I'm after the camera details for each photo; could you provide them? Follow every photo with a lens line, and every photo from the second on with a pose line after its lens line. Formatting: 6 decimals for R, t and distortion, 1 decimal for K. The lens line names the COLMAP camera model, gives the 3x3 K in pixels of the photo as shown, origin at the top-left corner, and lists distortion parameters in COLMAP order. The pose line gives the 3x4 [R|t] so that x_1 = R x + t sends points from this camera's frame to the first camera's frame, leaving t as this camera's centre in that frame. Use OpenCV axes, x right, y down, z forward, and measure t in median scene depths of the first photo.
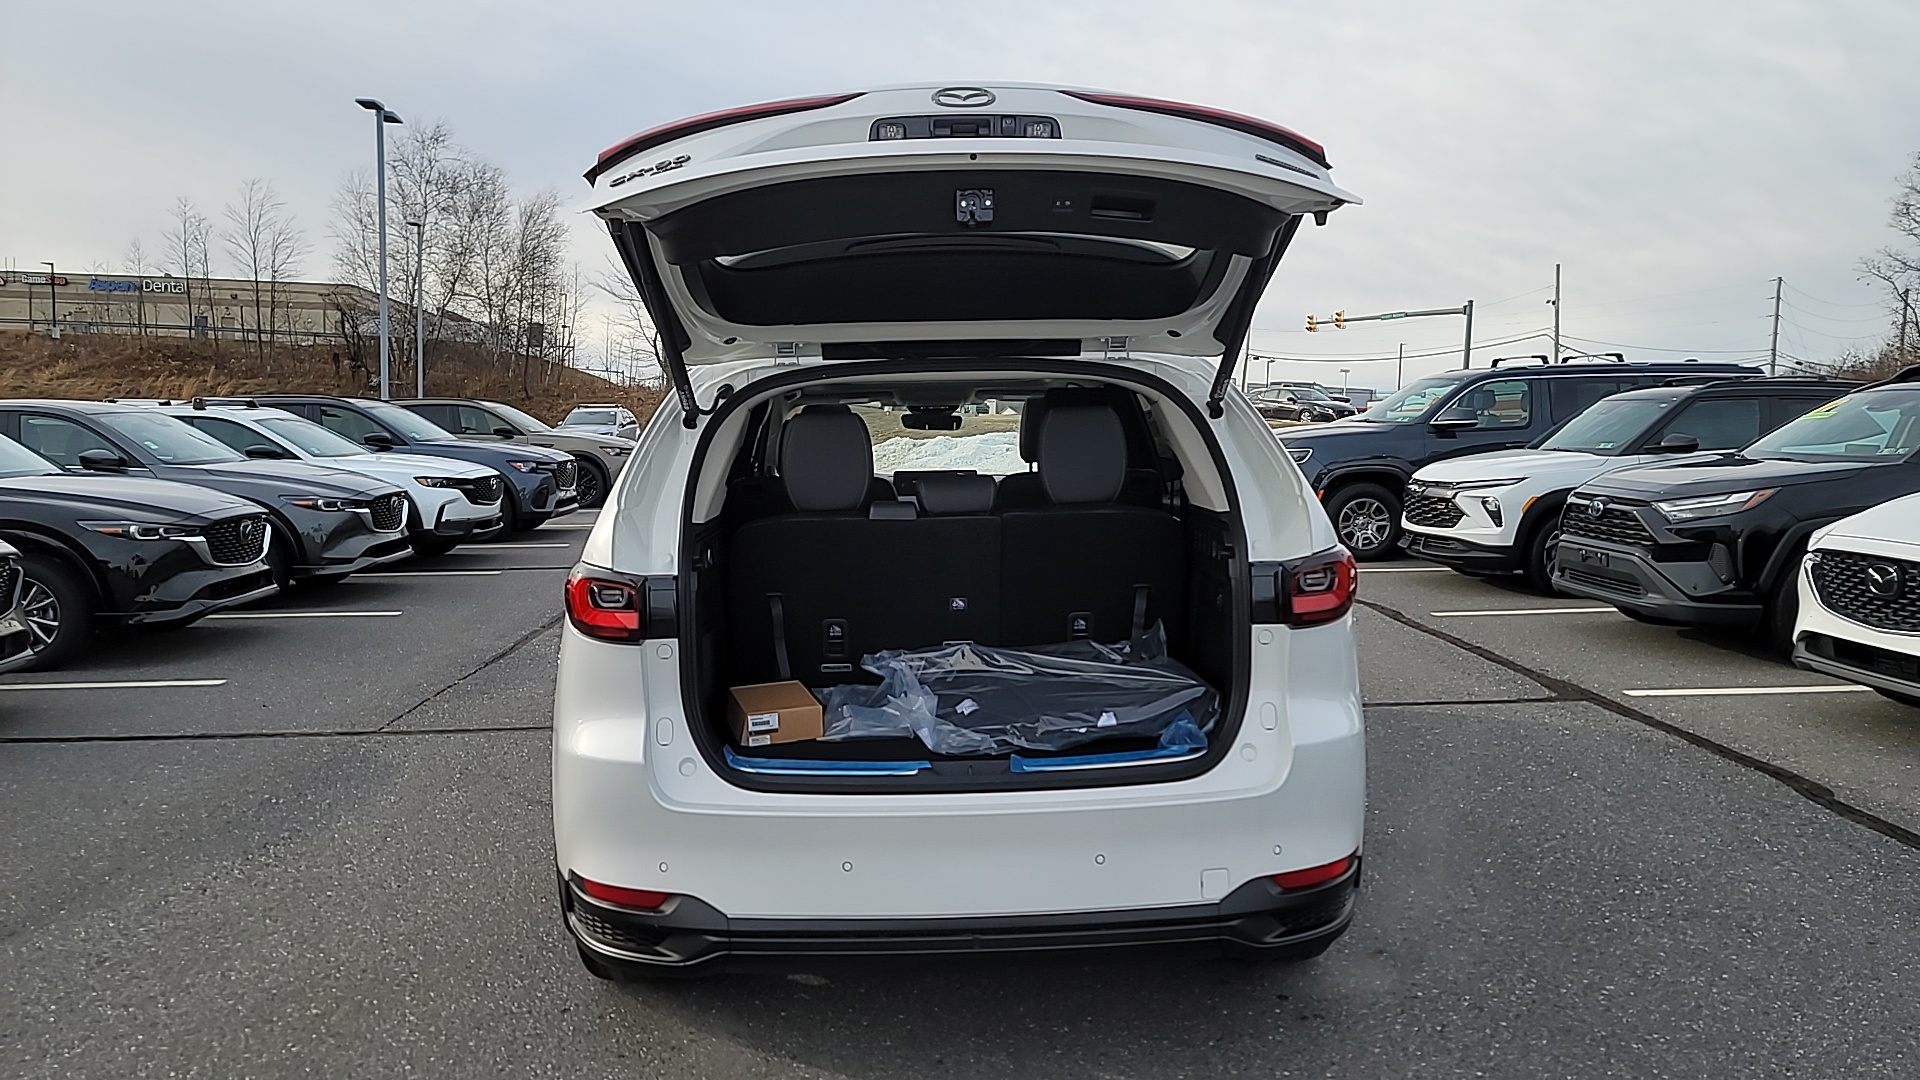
lens RADIAL K [[1430.5, 0, 961.3], [0, 1430.5, 549.3], [0, 0, 1]] dist [0.062390, -0.041083]
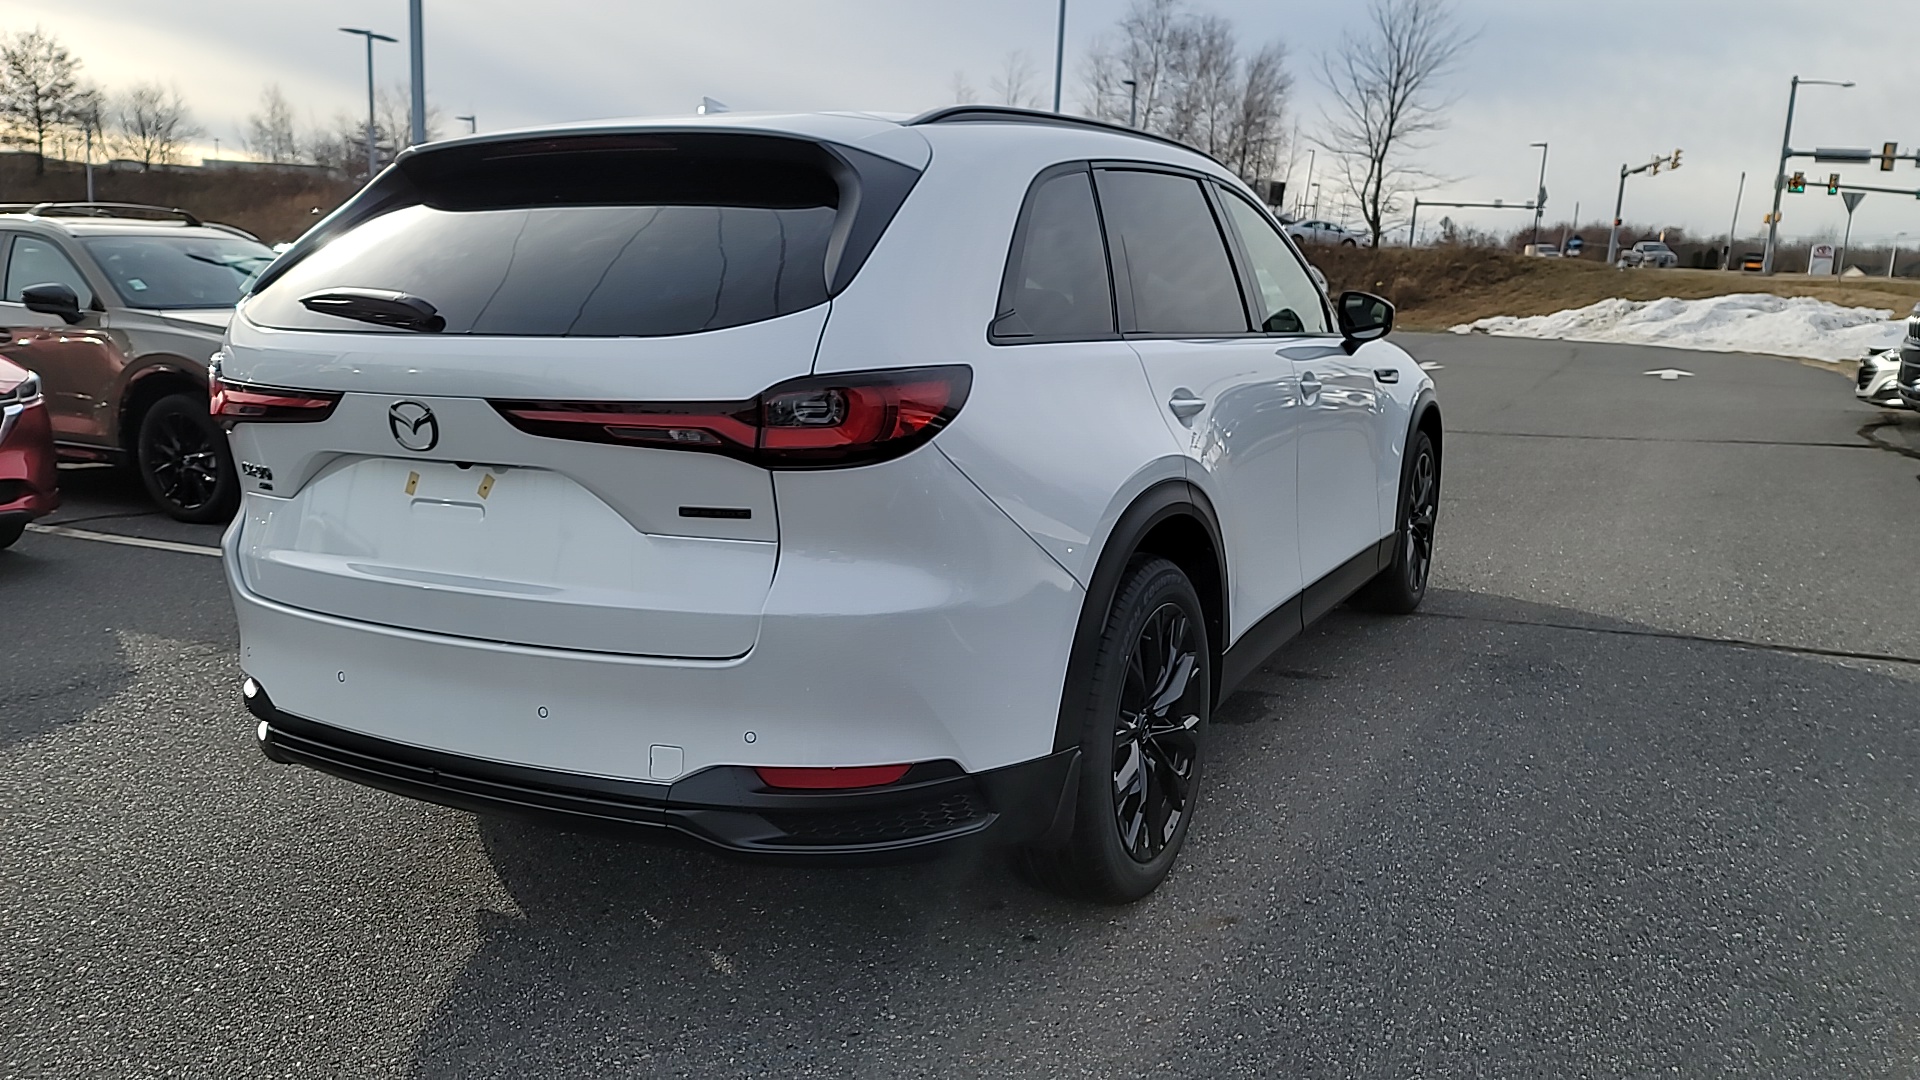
lens RADIAL K [[1430.5, 0, 955.1], [0, 1430.5, 545.5], [0, 0, 1]] dist [0.062390, -0.041083]
pose [[0.868381, 0.107665, -0.484069, 0.187304], [-0.063082, 0.992200, 0.107518, 0.001439], [0.491869, -0.062831, 0.868399, 0.096239]]
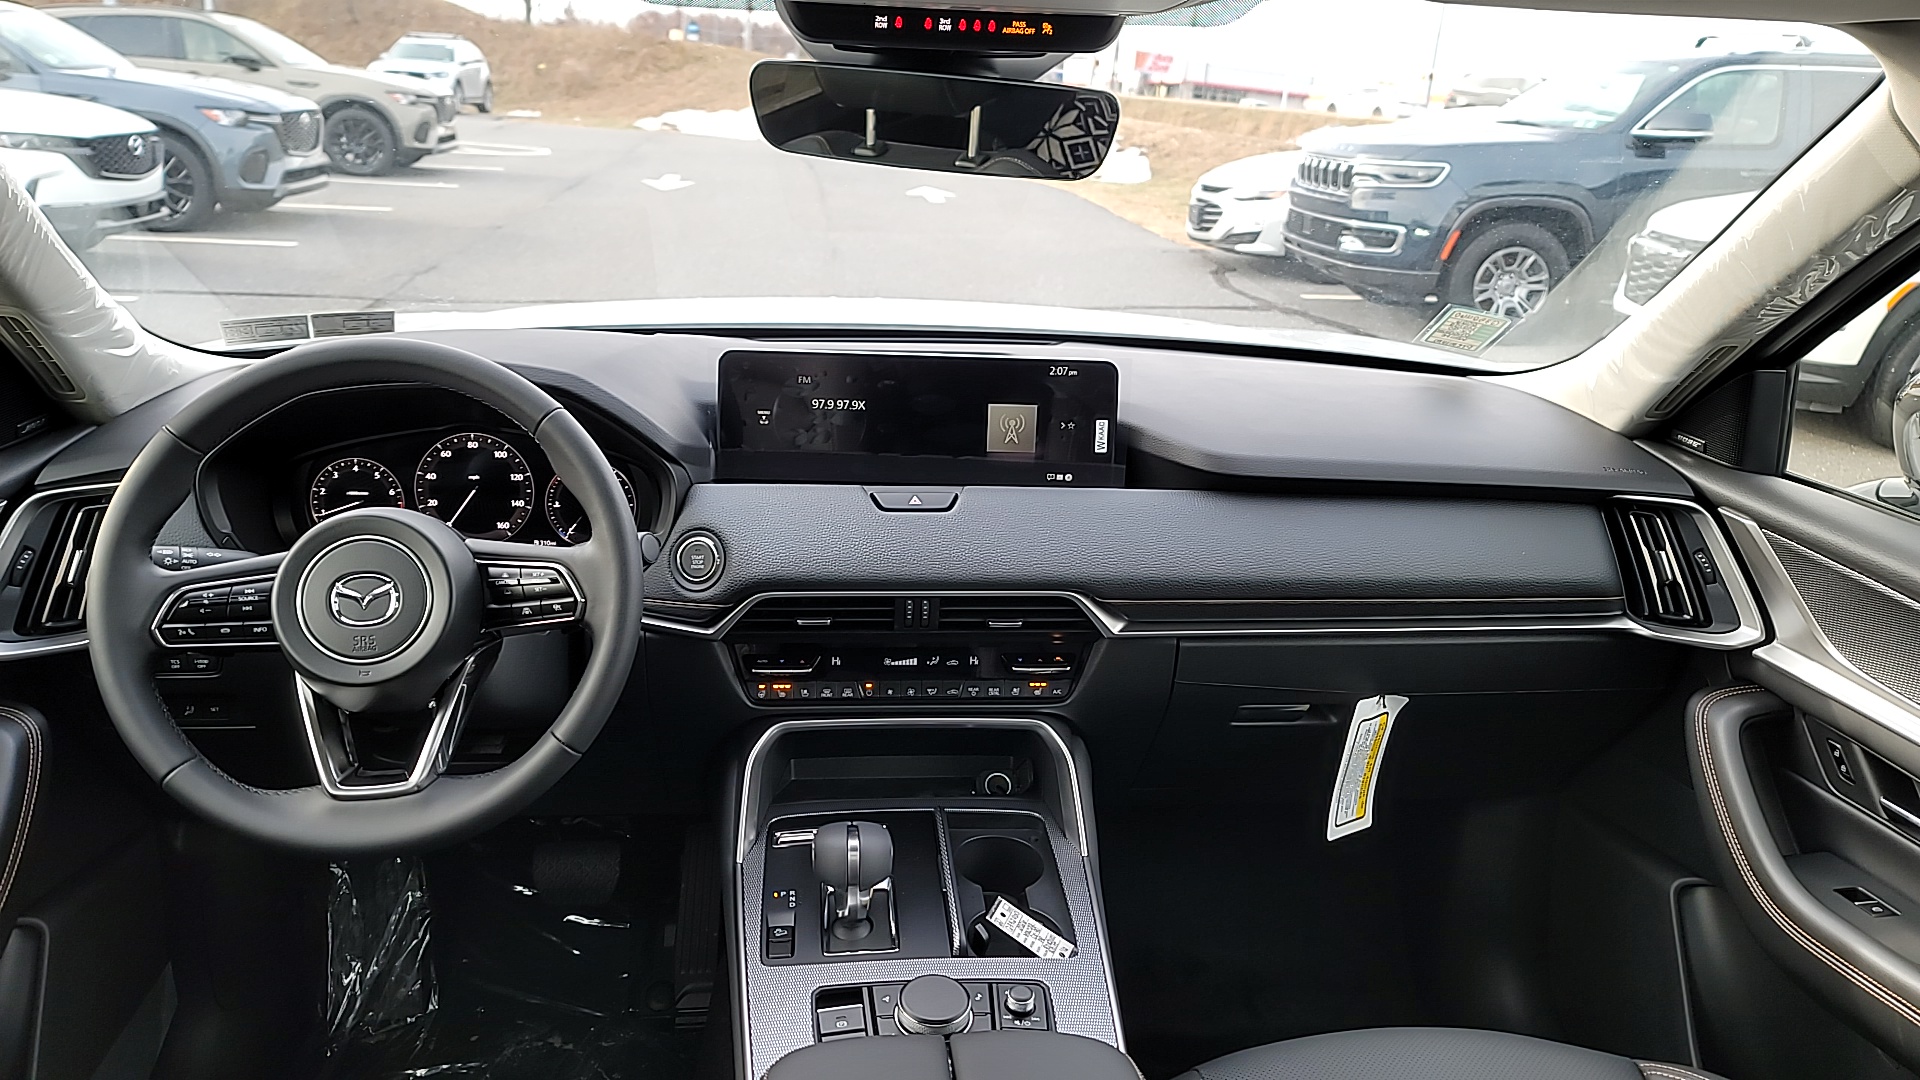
lens RADIAL K [[1430.5, 0, 976.4], [0, 1430.5, 544.9], [0, 0, 1]] dist [0.062390, -0.041083]
pose [[0.996356, 0.034668, 0.077931, -0.014391], [-0.050770, 0.975238, 0.215251, -0.040888], [-0.068538, -0.218423, 0.973444, 0.439730]]
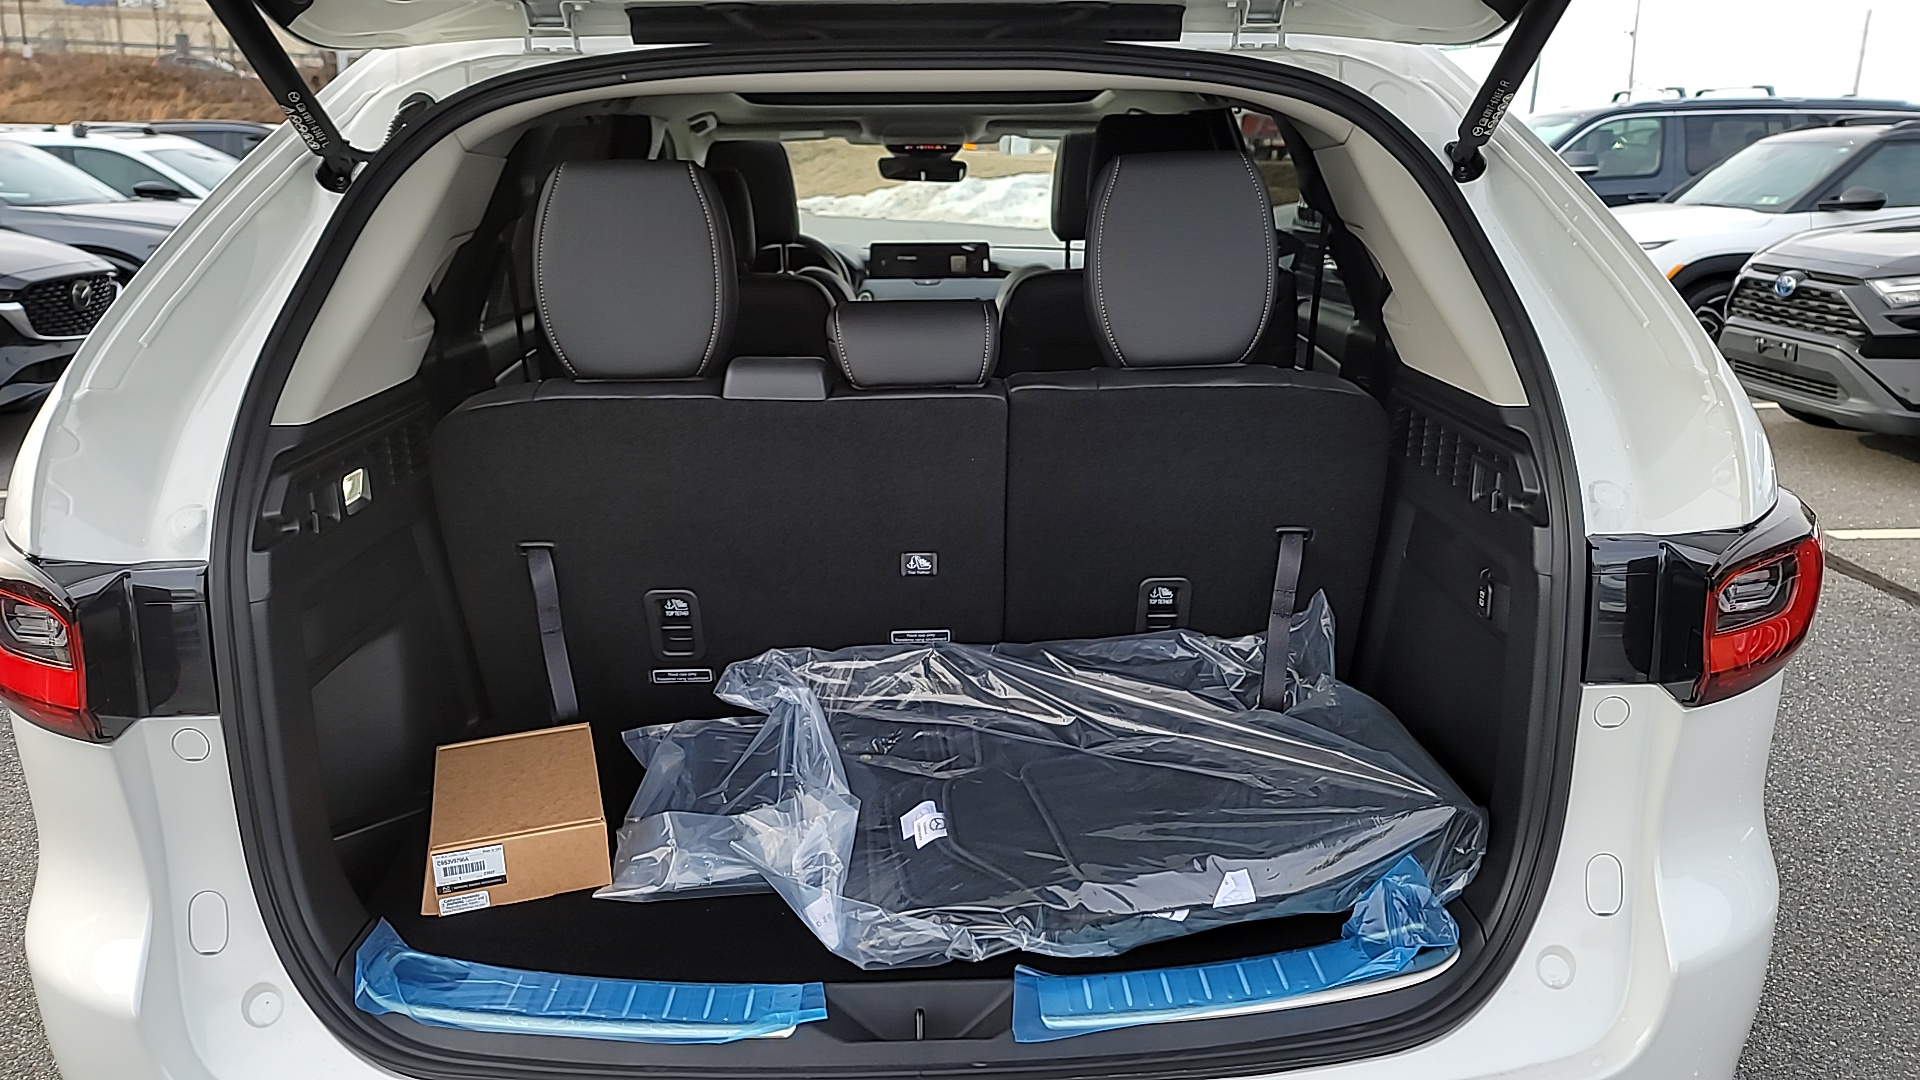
lens RADIAL K [[1430.5, 0, 982.5], [0, 1430.5, 552.6], [0, 0, 1]] dist [0.062390, -0.041083]
pose [[0.999925, 0.011383, -0.004447, 0.006845], [-0.010425, 0.984393, 0.175676, -0.016169], [0.006377, -0.175617, 0.984438, 0.157907]]
